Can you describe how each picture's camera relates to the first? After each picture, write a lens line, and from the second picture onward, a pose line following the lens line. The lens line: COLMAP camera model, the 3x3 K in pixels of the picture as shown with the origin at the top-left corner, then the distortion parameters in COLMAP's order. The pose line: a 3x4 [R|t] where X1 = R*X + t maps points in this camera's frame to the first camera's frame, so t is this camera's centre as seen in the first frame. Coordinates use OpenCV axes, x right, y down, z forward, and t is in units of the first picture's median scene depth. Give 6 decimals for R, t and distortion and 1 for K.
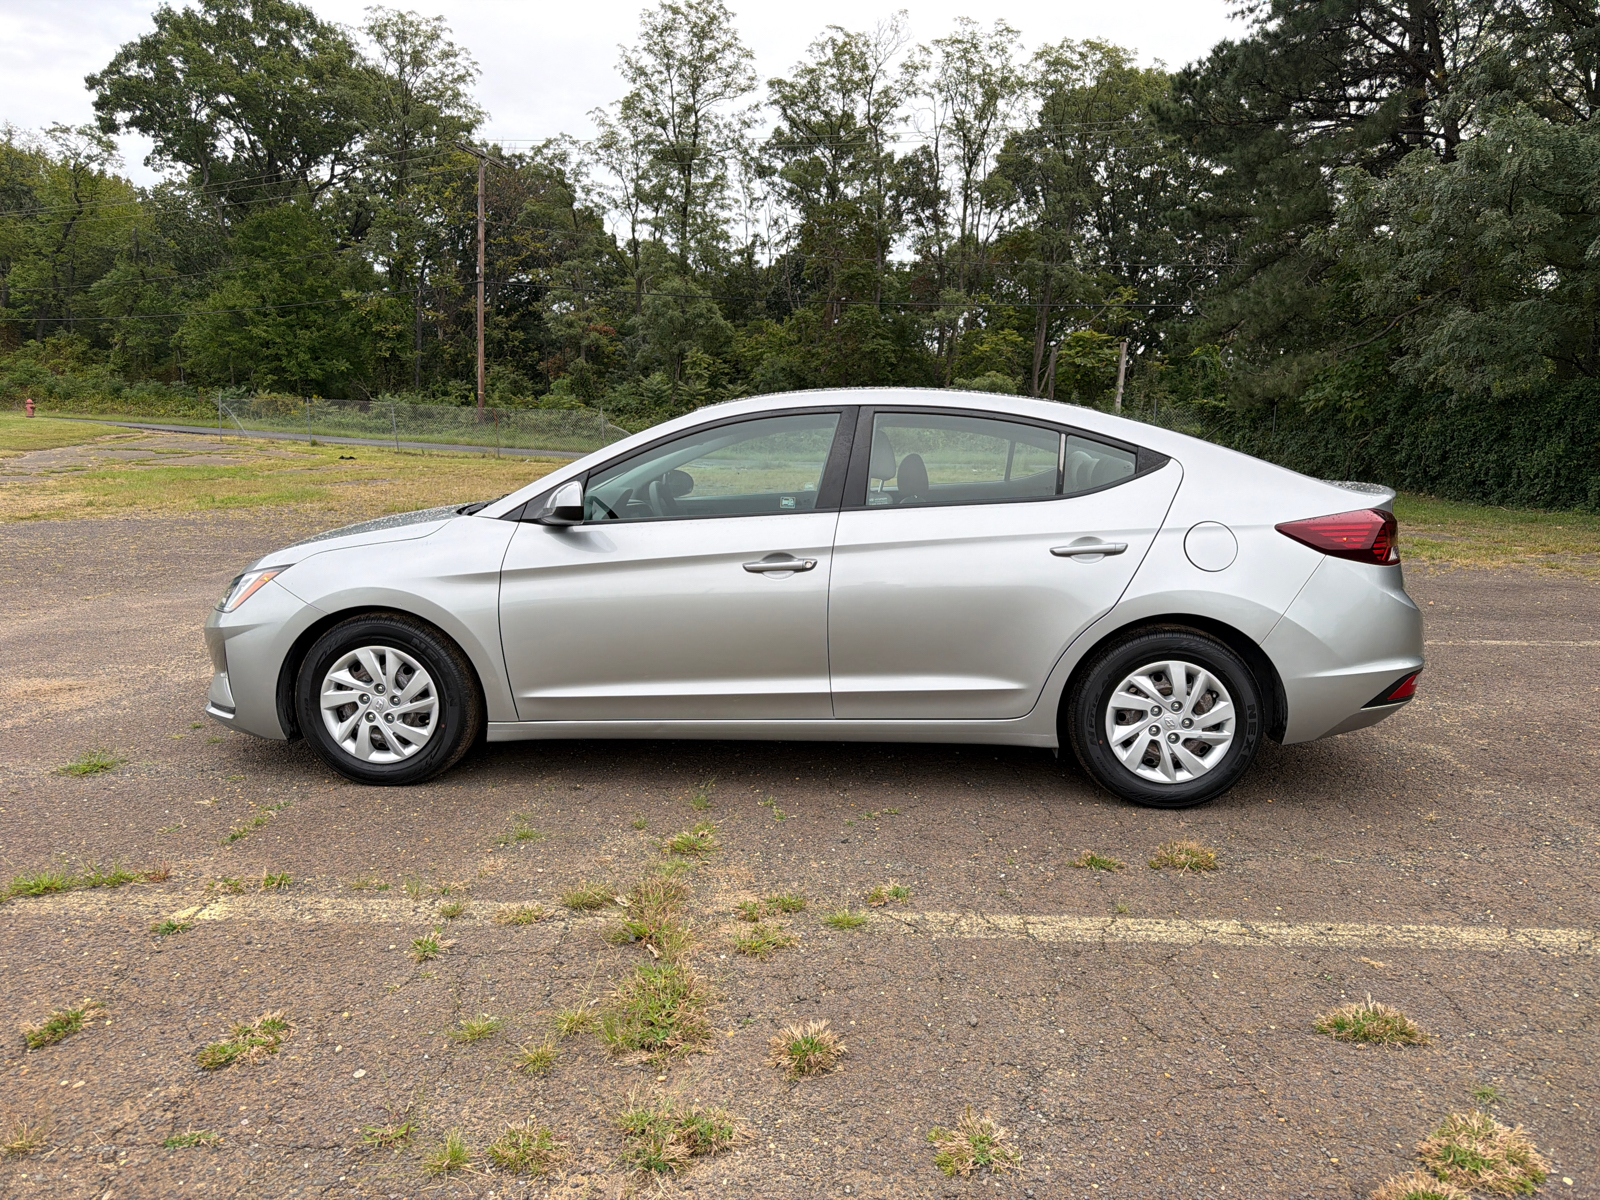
lens RADIAL K [[1146.4, 0, 804.5], [0, 1146.4, 602.6], [0, 0, 1]] dist [0.073759, -0.092078]
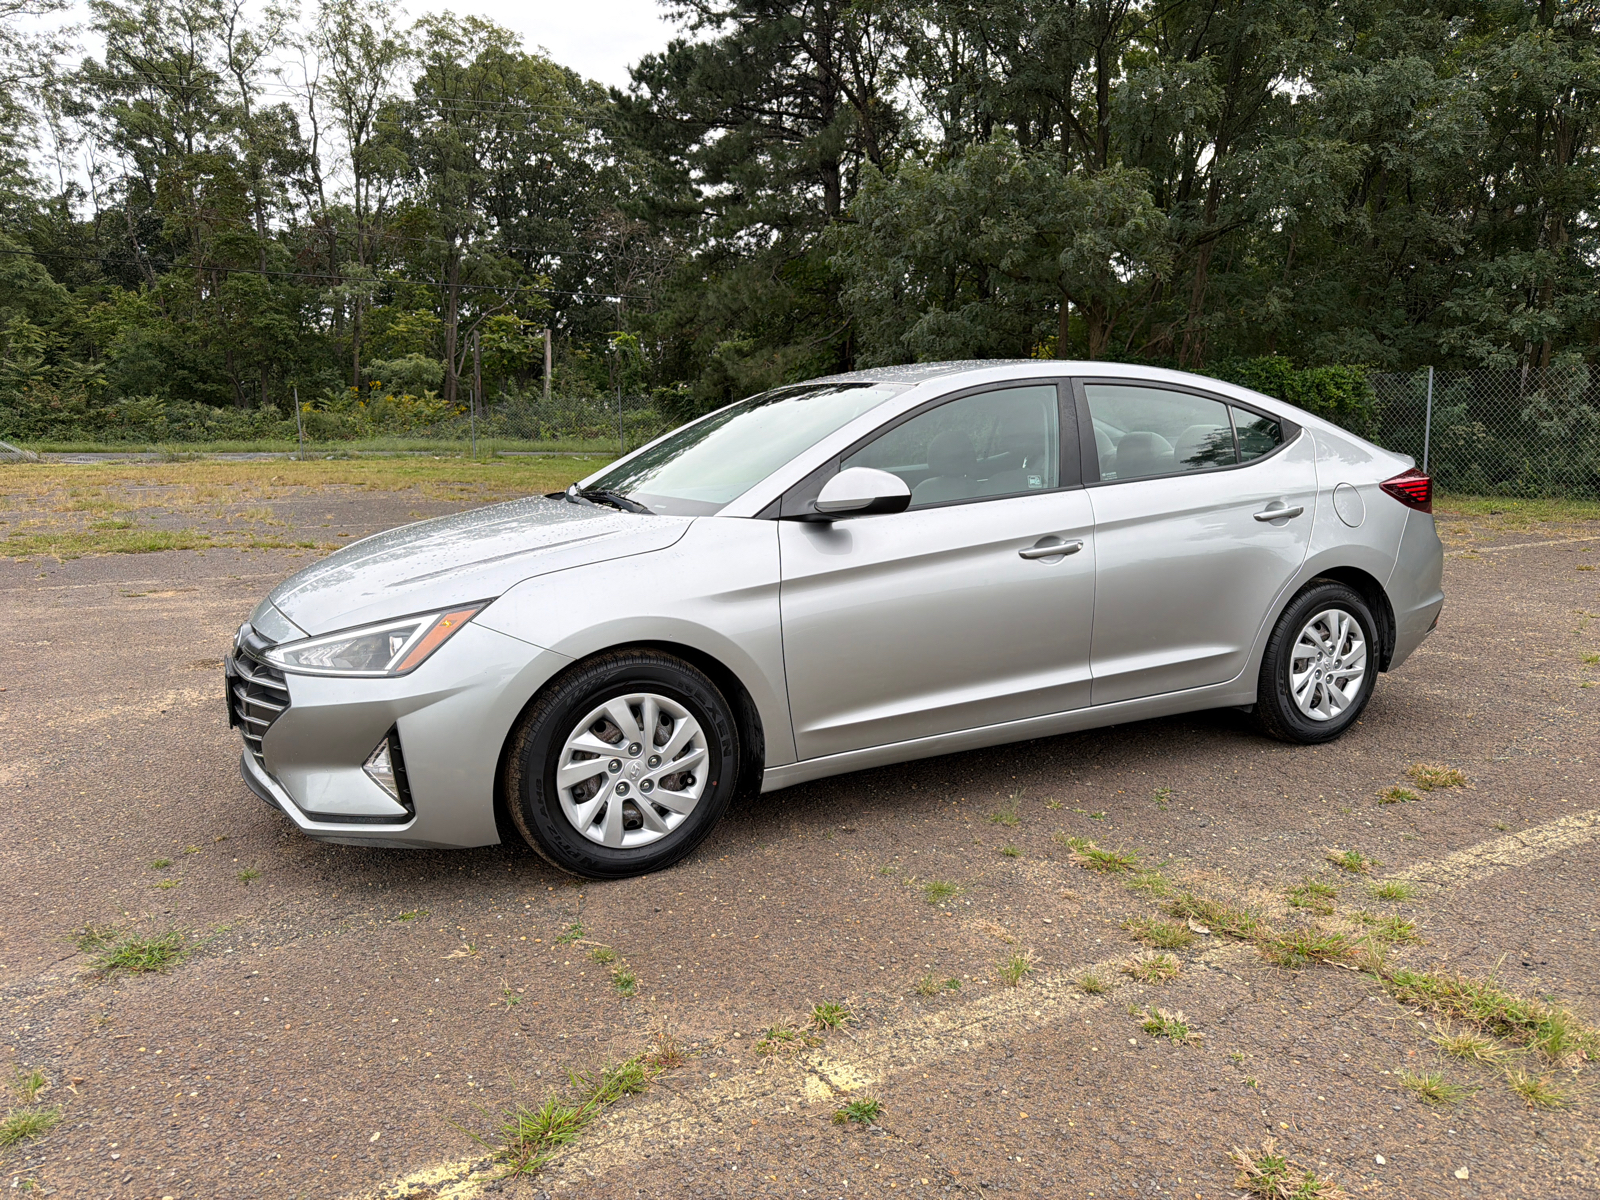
lens RADIAL K [[1158.9, 0, 800.5], [0, 1158.9, 582.0], [0, 0, 1]] dist [0.065268, -0.083438]
pose [[0.854430, -0.085343, 0.512509, -0.062914], [0.088991, 0.995879, 0.017472, -0.003731], [-0.511888, 0.030680, 0.858504, 0.027186]]
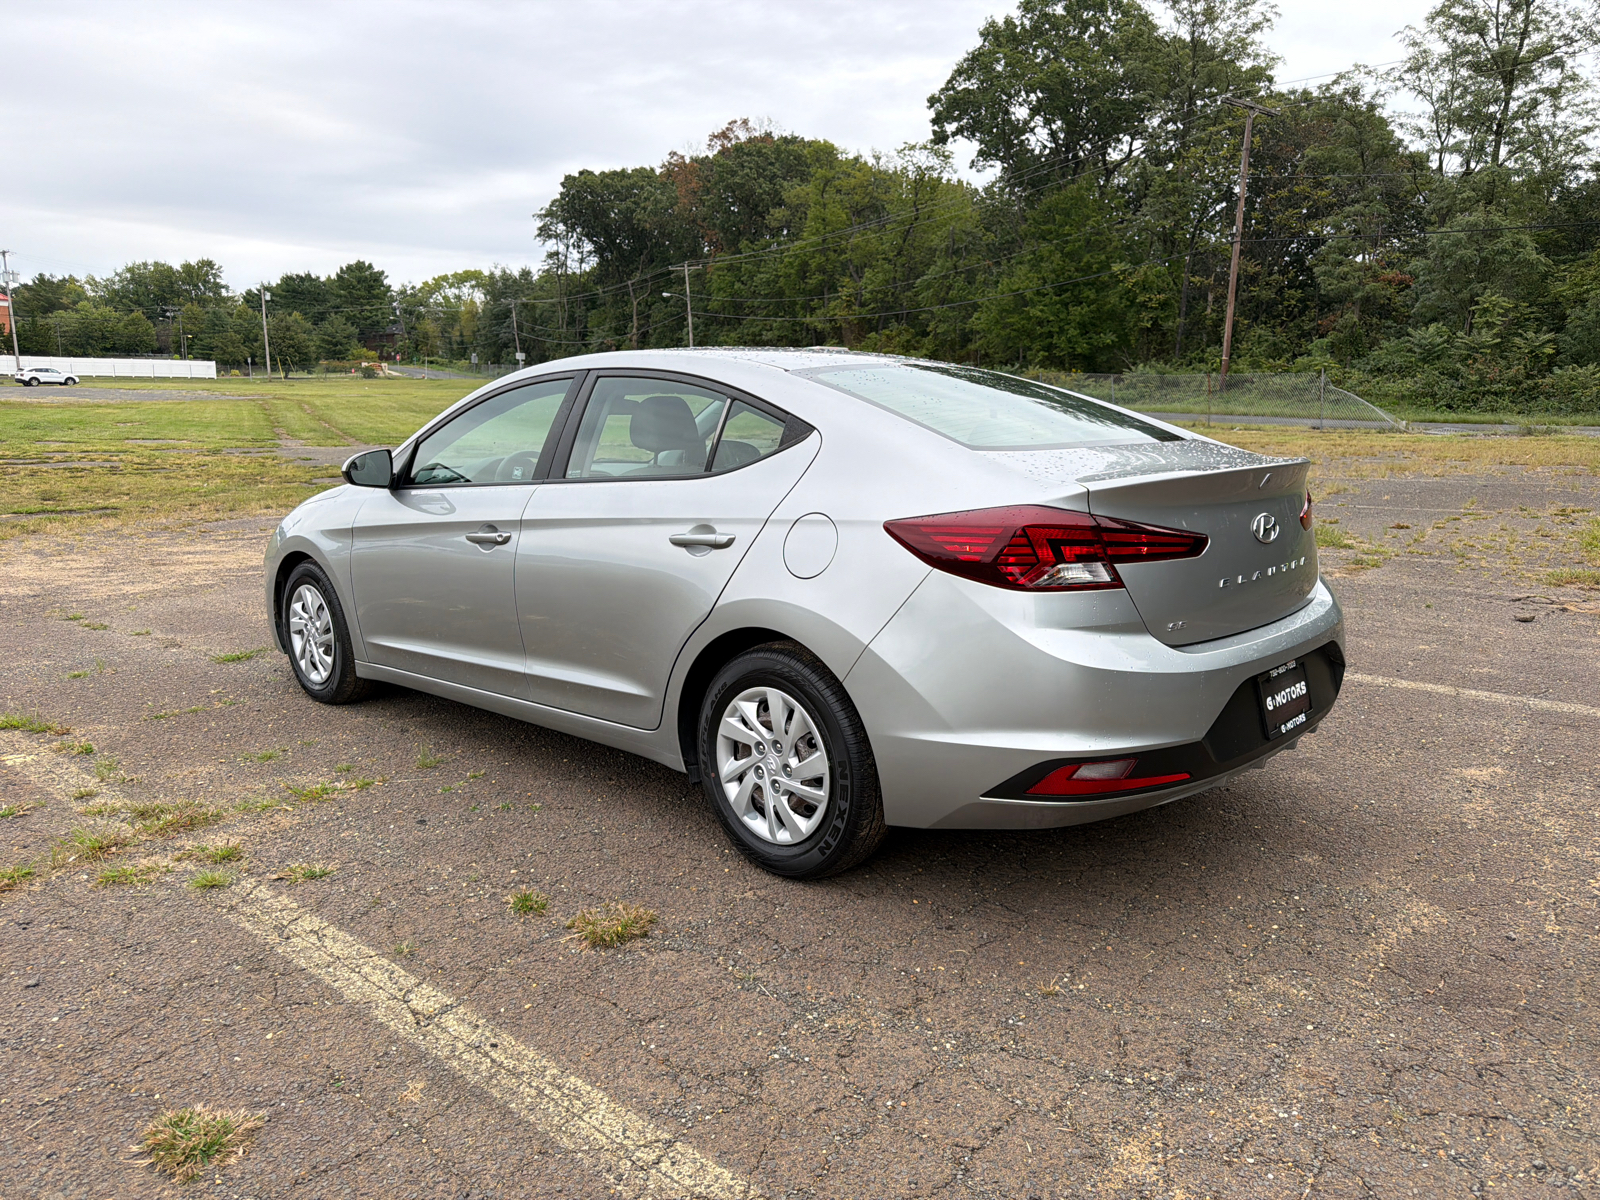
lens RADIAL K [[1146.4, 0, 804.5], [0, 1146.4, 602.6], [0, 0, 1]] dist [0.073759, -0.092078]
pose [[0.771936, 0.092634, -0.628914, 0.075144], [-0.076205, 0.995676, 0.053119, -0.004621], [0.631116, 0.006922, 0.775658, 0.037351]]
